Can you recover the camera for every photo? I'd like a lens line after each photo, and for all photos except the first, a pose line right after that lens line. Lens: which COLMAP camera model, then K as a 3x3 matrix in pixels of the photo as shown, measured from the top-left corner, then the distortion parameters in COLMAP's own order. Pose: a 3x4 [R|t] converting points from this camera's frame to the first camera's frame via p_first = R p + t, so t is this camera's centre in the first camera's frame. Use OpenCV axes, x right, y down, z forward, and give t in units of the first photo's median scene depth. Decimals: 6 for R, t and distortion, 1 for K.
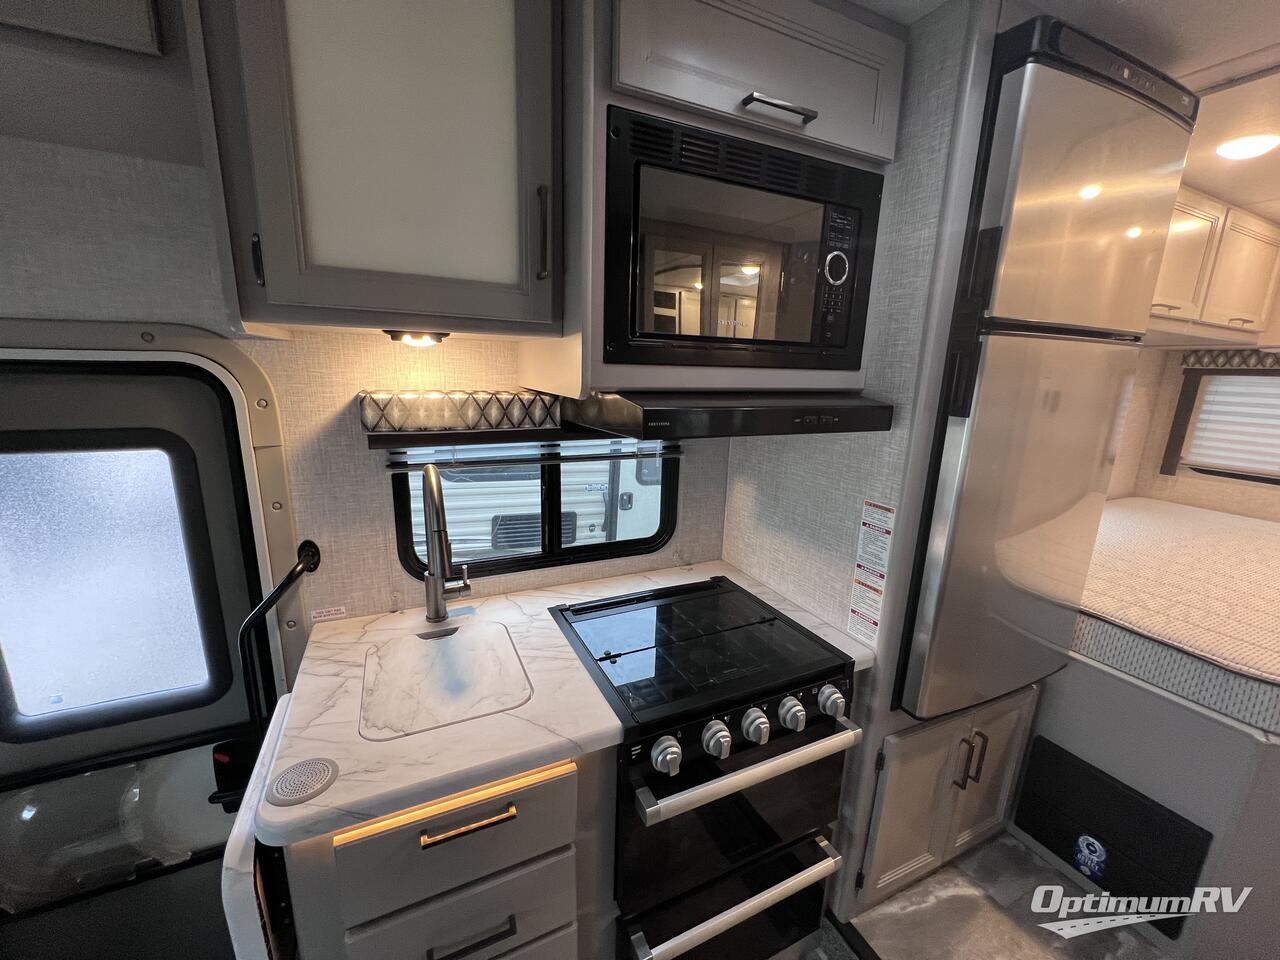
lens RADIAL K [[511.3, 0, 638.3], [0, 511.3, 482.0], [0, 0, 1]] dist [-0.002207, 0.000139]
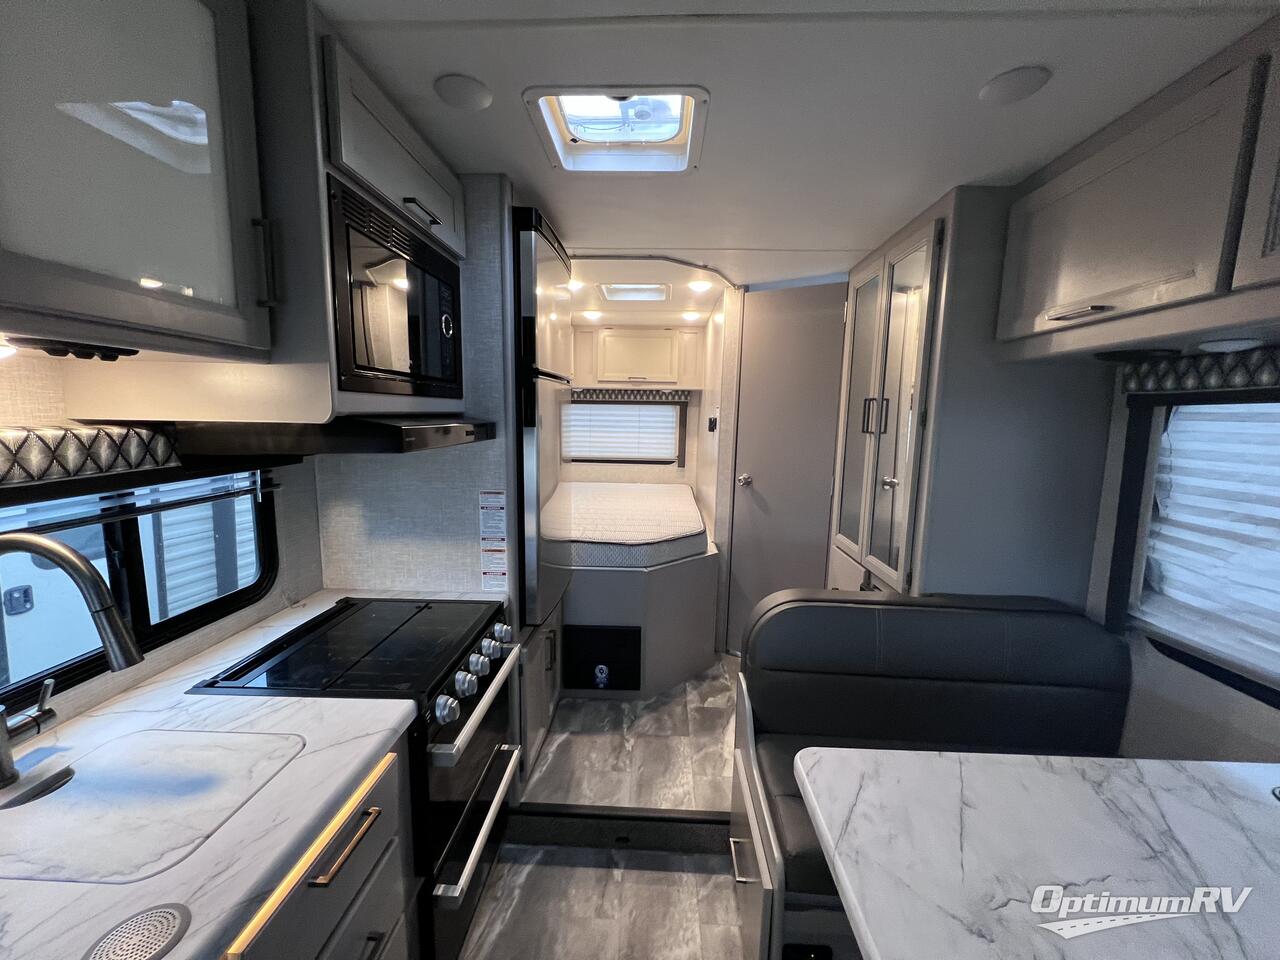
lens RADIAL K [[511.3, 0, 639.0], [0, 511.3, 480.4], [0, 0, 1]] dist [-0.002207, 0.000139]
pose [[0.463046, -0.134962, 0.875999, -0.504499], [0.193030, 0.979971, 0.048947, 0.020249], [-0.865060, 0.146429, 0.479823, -0.044447]]
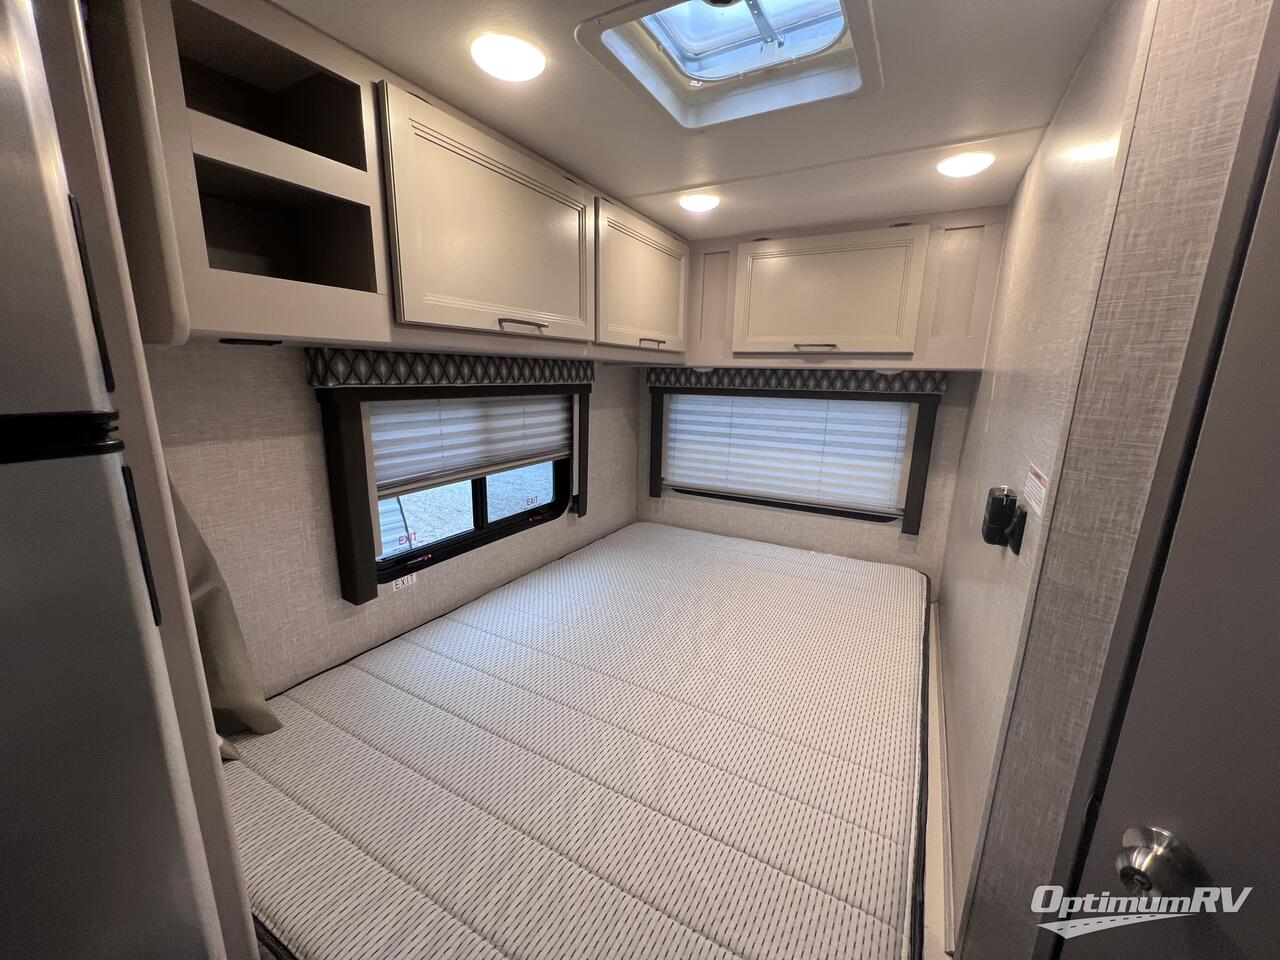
lens RADIAL K [[511.3, 0, 636.5], [0, 511.3, 476.5], [0, 0, 1]] dist [-0.002207, 0.000139]
pose [[0.812681, -0.130344, 0.567944, 0.888641], [0.131603, 0.990534, 0.039016, -0.177322], [-0.567654, 0.043036, 0.822142, 0.441729]]
